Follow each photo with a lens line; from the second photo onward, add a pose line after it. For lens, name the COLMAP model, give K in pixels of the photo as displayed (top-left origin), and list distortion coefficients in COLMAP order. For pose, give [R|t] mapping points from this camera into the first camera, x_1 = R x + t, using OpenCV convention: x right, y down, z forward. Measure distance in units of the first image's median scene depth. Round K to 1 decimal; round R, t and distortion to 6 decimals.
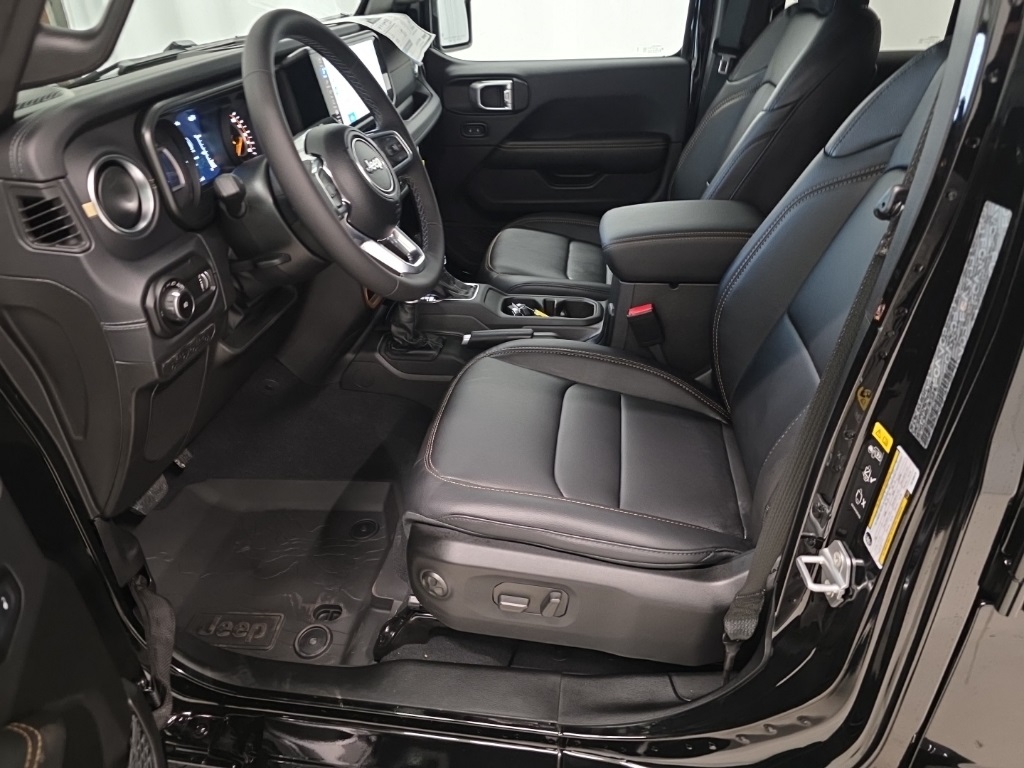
lens RADIAL K [[681.2, 0, 519.4], [0, 681.2, 383.9], [0, 0, 1]] dist [0.050201, -0.039856]
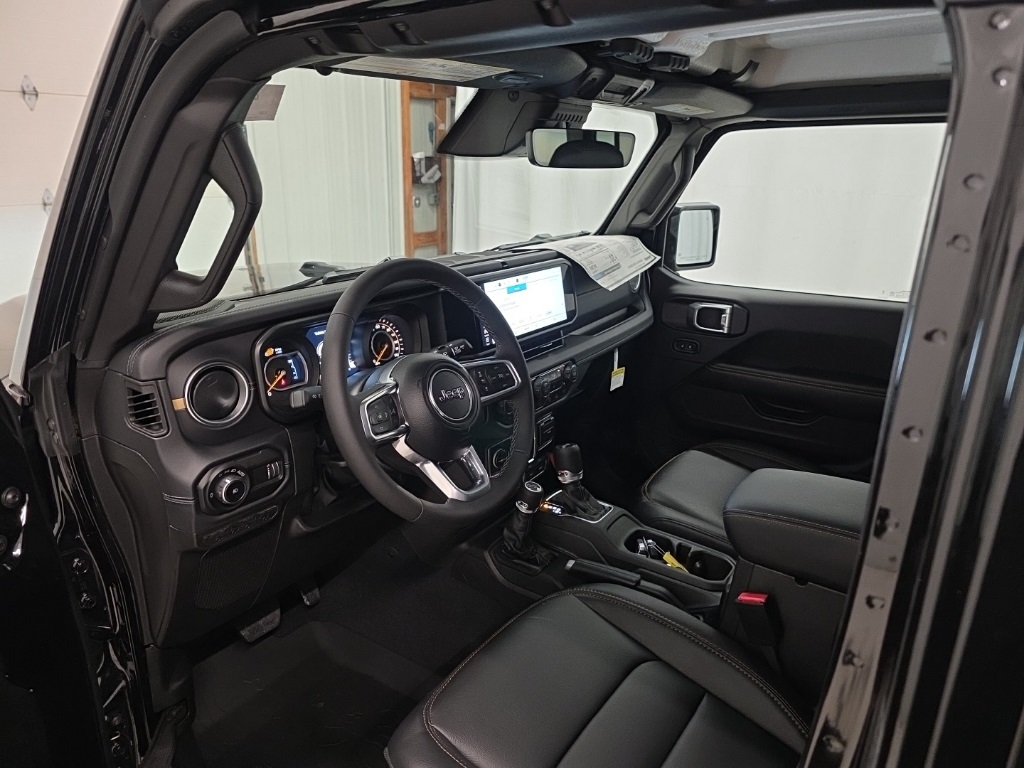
lens RADIAL K [[681.2, 0, 511.1], [0, 681.2, 380.0], [0, 0, 1]] dist [0.050201, -0.039856]
pose [[0.880343, 0.180145, -0.438799, 0.282238], [-0.277044, 0.946166, -0.167381, -0.163502], [0.385024, 0.268919, 0.882859, 0.084311]]
